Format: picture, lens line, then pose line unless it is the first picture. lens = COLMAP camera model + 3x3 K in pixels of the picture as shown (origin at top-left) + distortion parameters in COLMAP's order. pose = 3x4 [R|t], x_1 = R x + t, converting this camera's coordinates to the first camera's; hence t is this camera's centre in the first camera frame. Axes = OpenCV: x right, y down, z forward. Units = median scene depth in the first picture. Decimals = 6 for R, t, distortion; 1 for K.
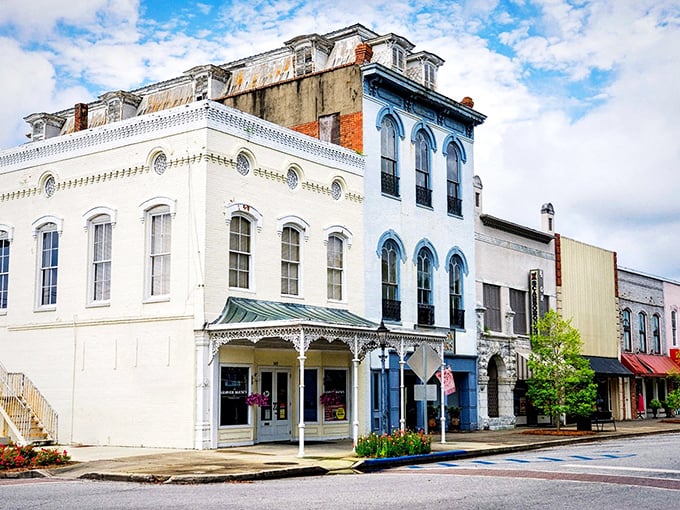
lens RADIAL K [[934.0, 0, 339.4], [0, 934.0, 259.4], [0, 0, 1]] dist [0.052465, 0.000000]
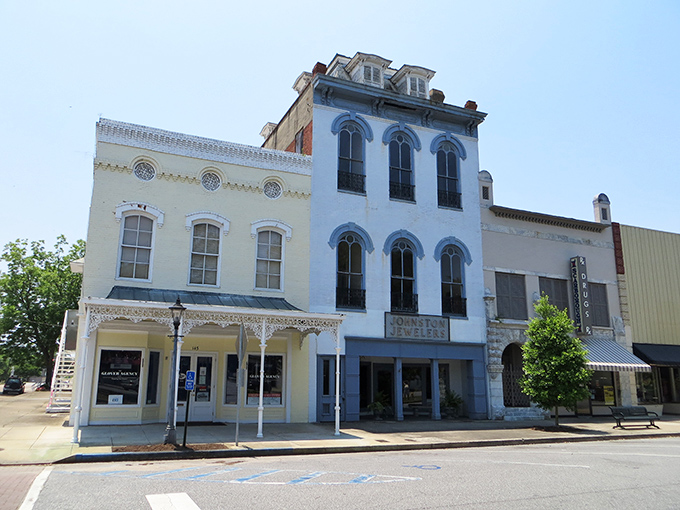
lens RADIAL K [[528.5, 0, 339.9], [0, 528.5, 248.9], [0, 0, 1]] dist [-0.018550, -0.002975]
pose [[0.856906, -0.100959, -0.505489, 0.312903], [0.051545, 0.992500, -0.110848, 0.057764], [0.512889, 0.068931, 0.855683, 0.436301]]
